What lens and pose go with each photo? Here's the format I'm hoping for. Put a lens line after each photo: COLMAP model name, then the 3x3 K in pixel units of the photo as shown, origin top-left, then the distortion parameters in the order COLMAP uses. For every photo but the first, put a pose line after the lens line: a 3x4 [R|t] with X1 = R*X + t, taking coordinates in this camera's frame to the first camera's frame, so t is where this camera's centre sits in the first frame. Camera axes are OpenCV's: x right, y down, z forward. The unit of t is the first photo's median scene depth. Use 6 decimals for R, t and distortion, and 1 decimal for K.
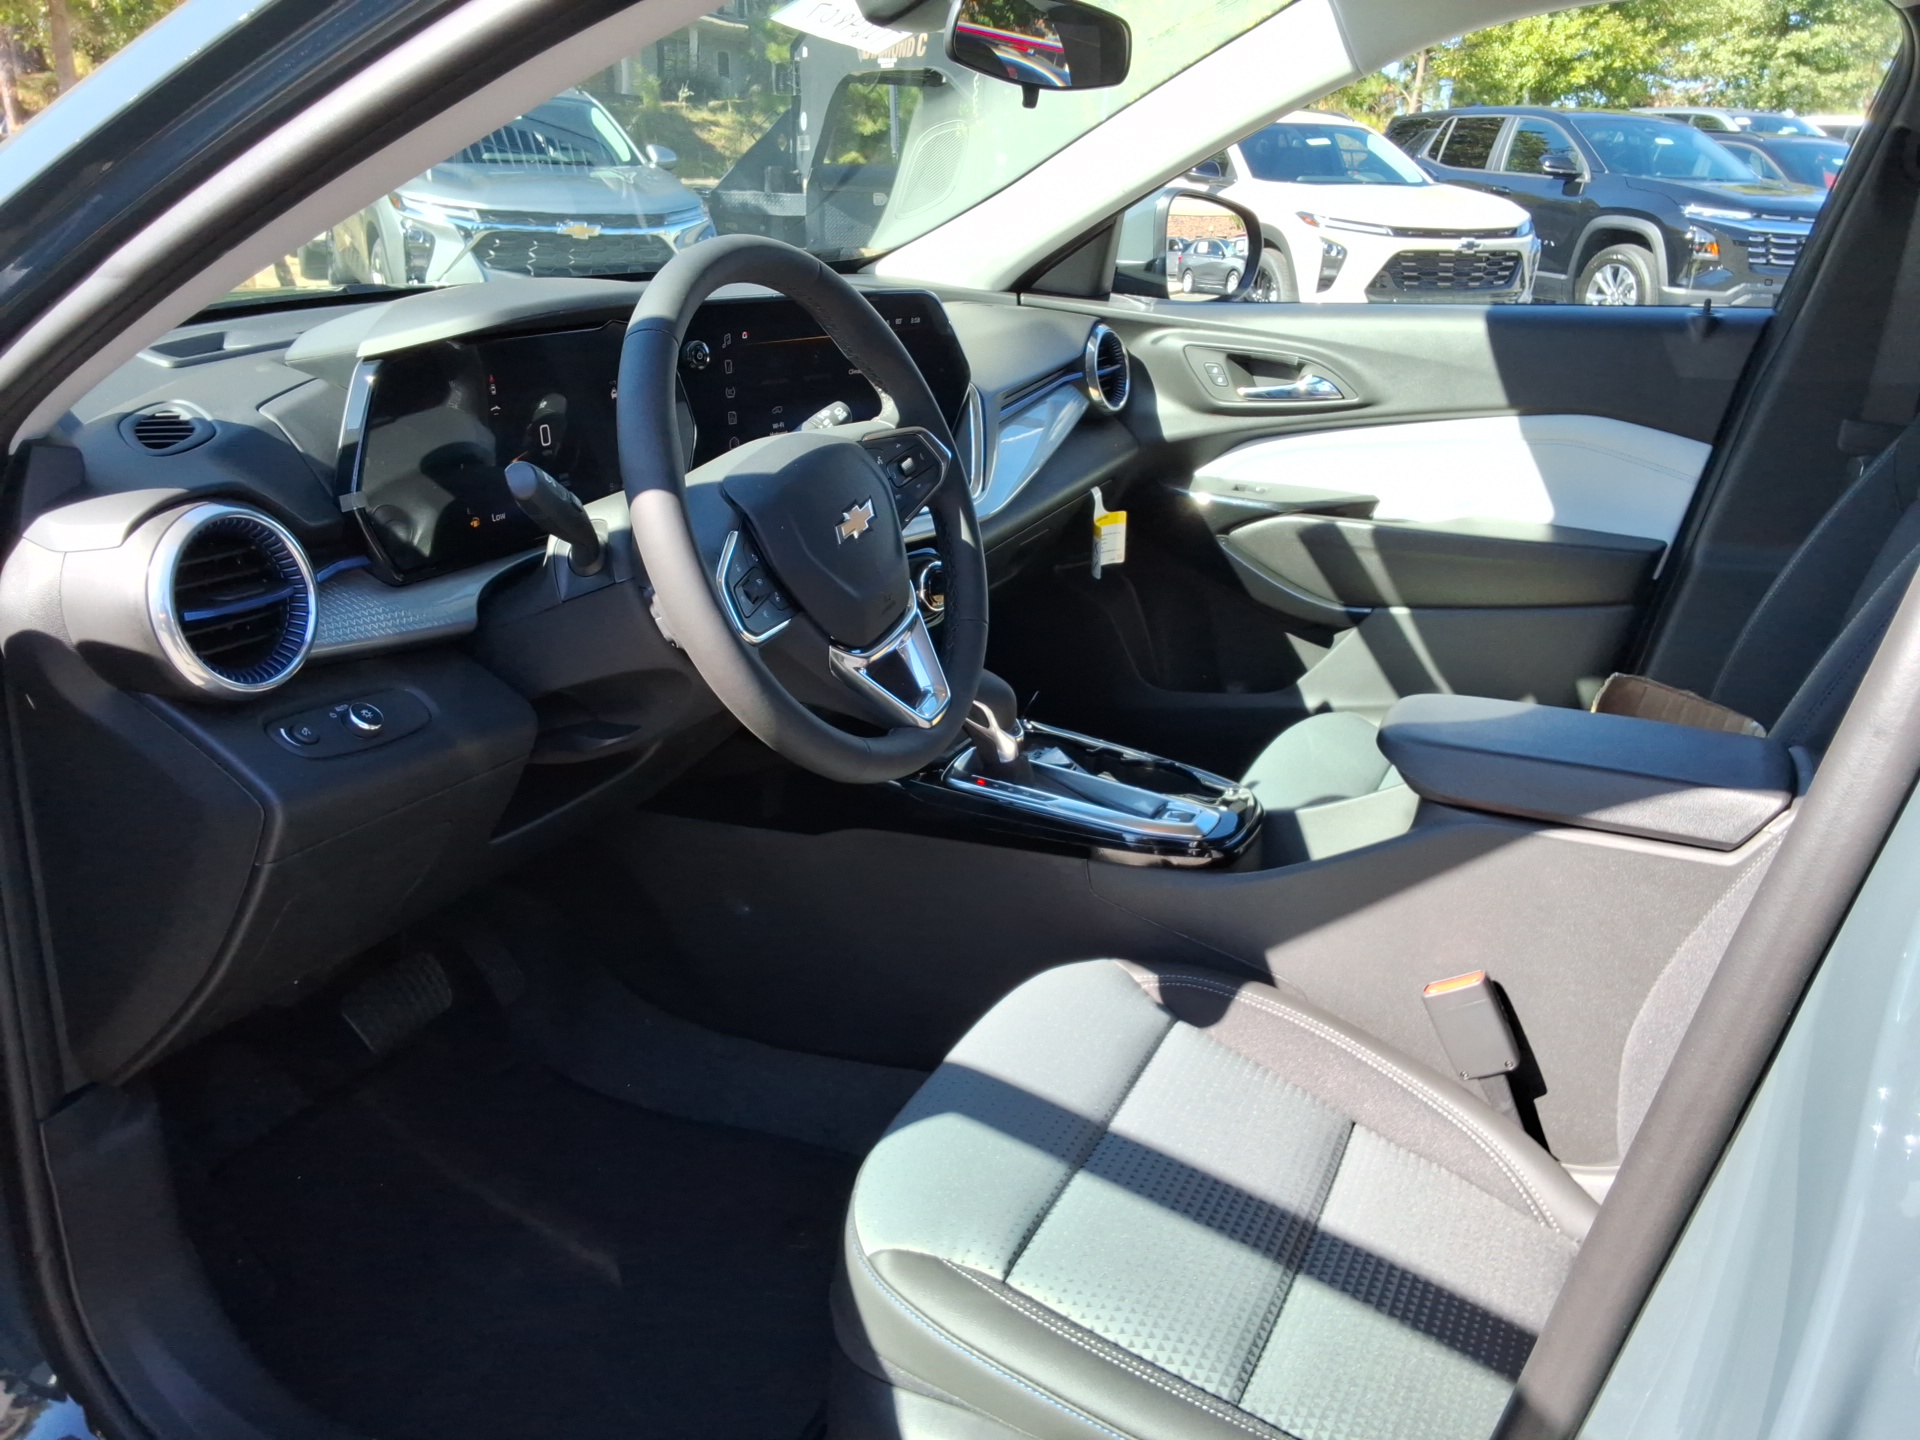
lens RADIAL K [[1537.4, 0, 977.2], [0, 1537.4, 706.3], [0, 0, 1]] dist [0.110815, -0.171501]
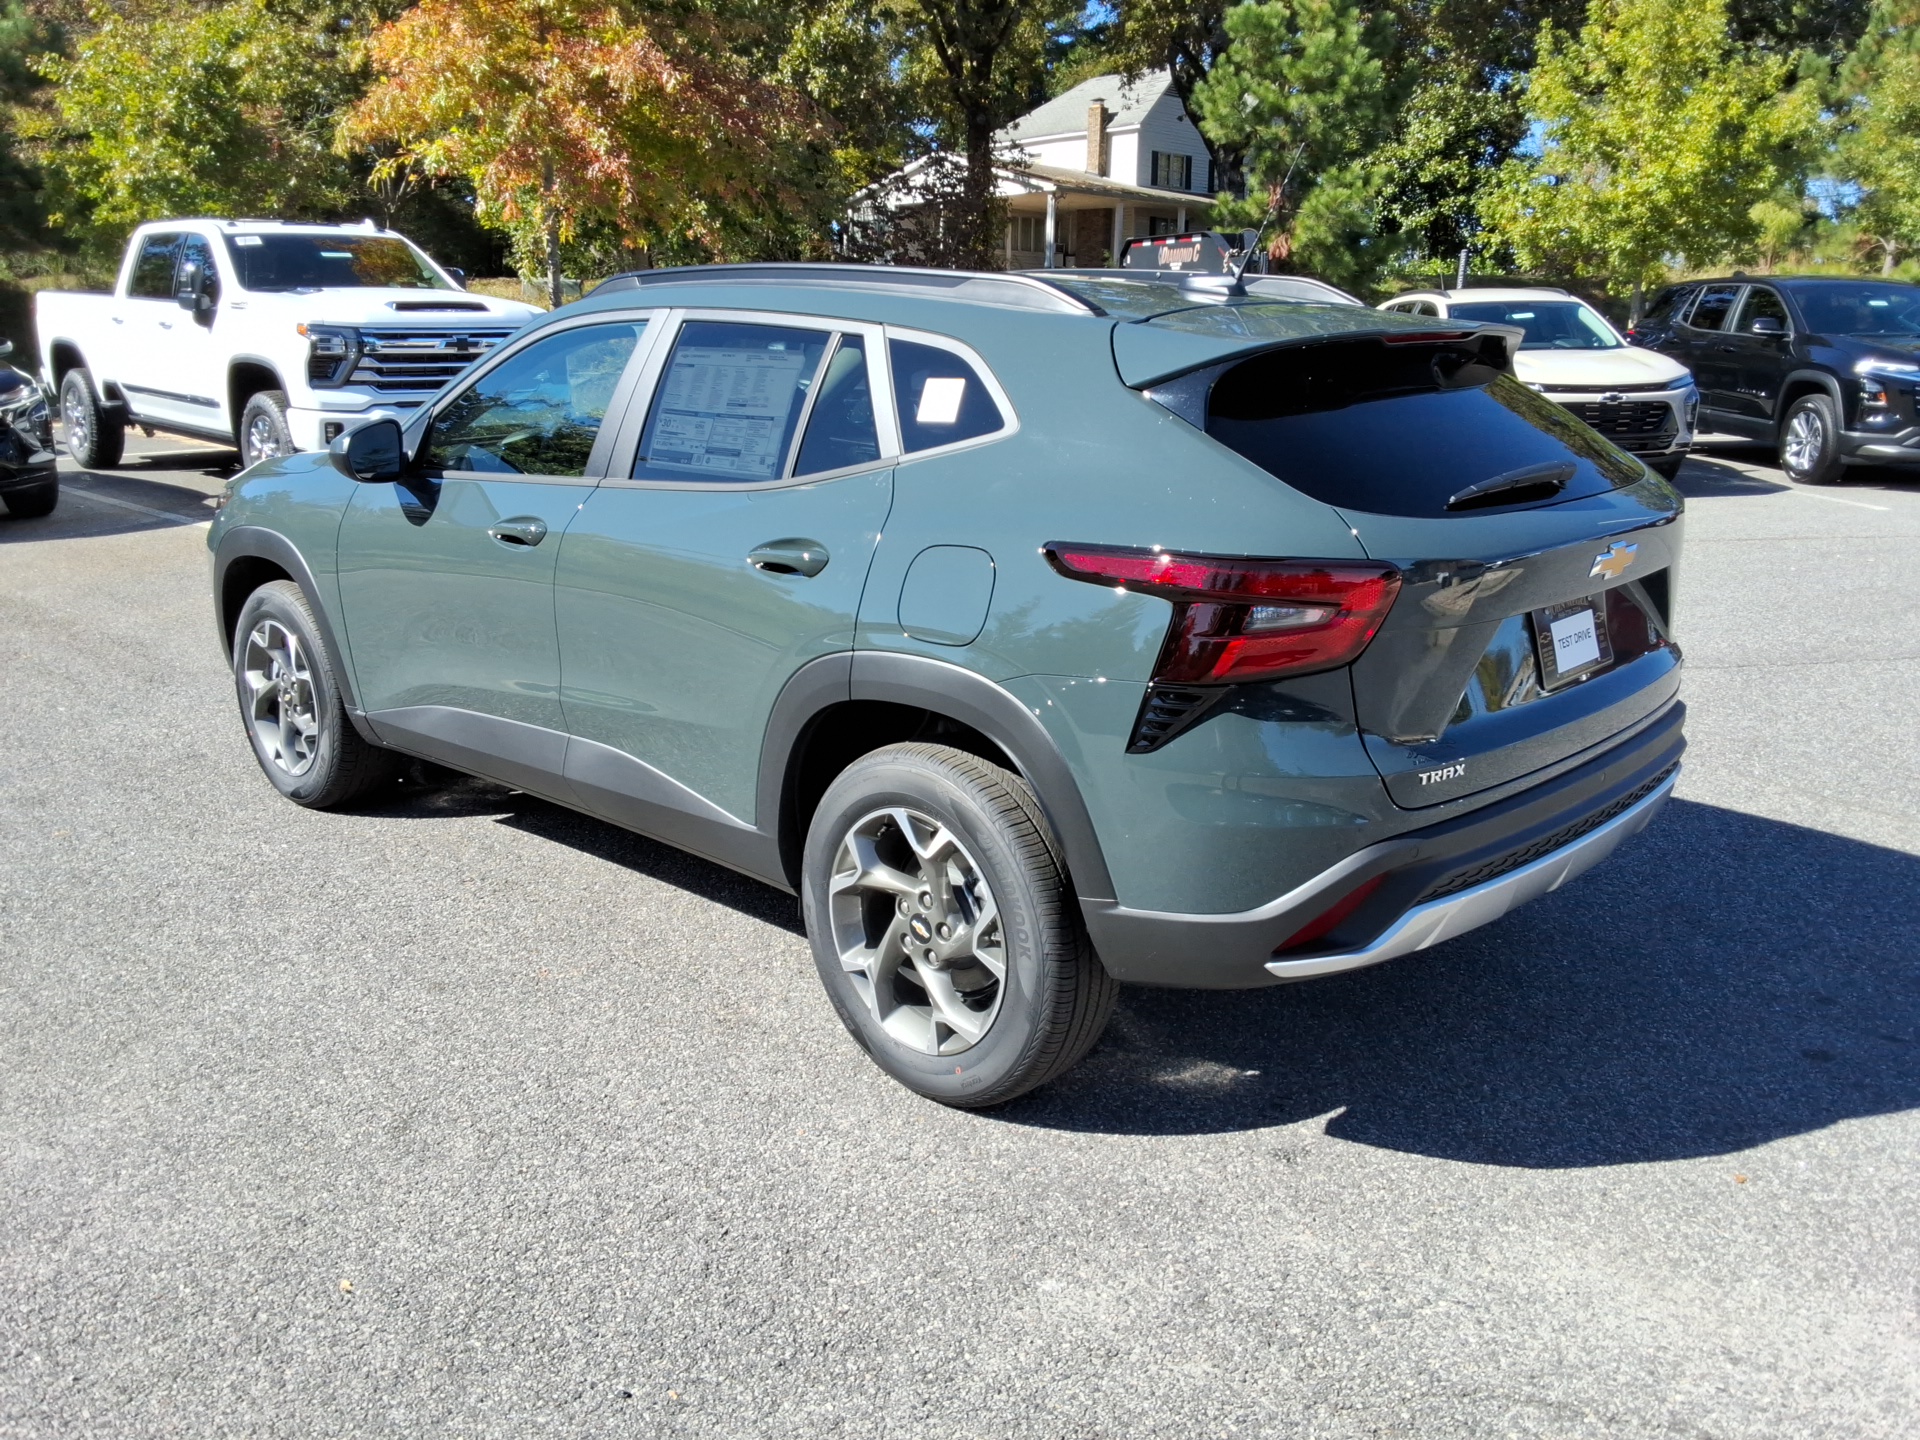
lens RADIAL K [[1537.4, 0, 977.2], [0, 1537.4, 706.3], [0, 0, 1]] dist [0.110815, -0.171501]
pose [[0.949099, 0.049987, -0.310985, 0.099212], [-0.078133, 0.993831, -0.078710, 0.033964], [0.305132, 0.099002, 0.947150, -0.122227]]
